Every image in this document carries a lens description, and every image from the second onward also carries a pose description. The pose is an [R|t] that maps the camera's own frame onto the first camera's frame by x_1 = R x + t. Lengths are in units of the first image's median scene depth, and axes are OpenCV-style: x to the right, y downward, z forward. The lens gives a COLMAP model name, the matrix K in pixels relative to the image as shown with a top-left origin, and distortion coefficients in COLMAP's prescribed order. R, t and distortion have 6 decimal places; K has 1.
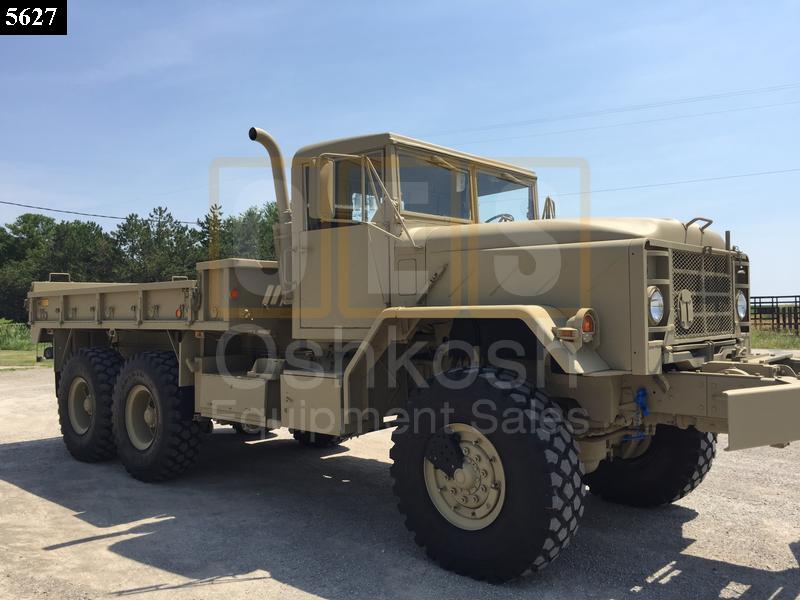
lens RADIAL K [[690.6, 0, 398.2], [0, 690.6, 300.9], [0, 0, 1]] dist [0.073015, -0.076886]
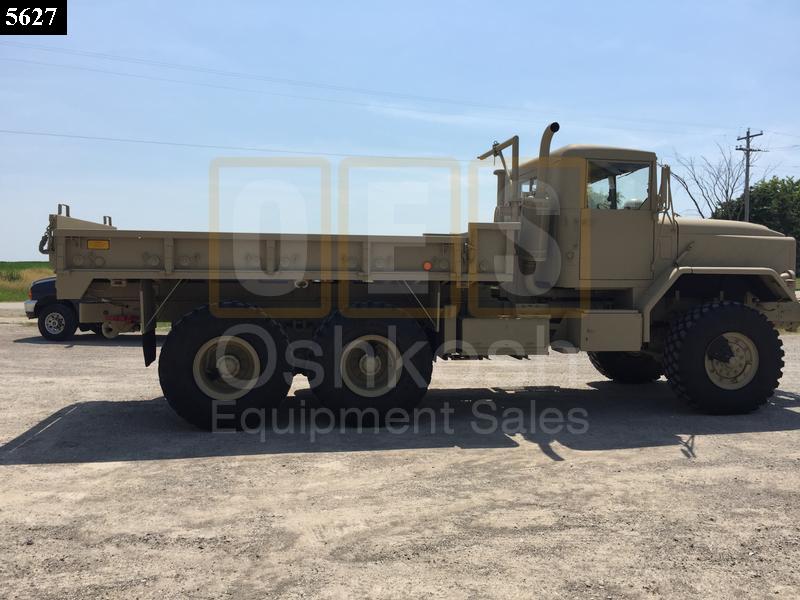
lens RADIAL K [[690.6, 0, 403.0], [0, 690.6, 298.2], [0, 0, 1]] dist [0.073015, -0.076886]
pose [[0.605124, -0.014668, 0.795996, -1.617830], [-0.031933, 0.998578, 0.042677, 0.032432], [-0.795490, -0.051244, 0.603795, 0.506721]]
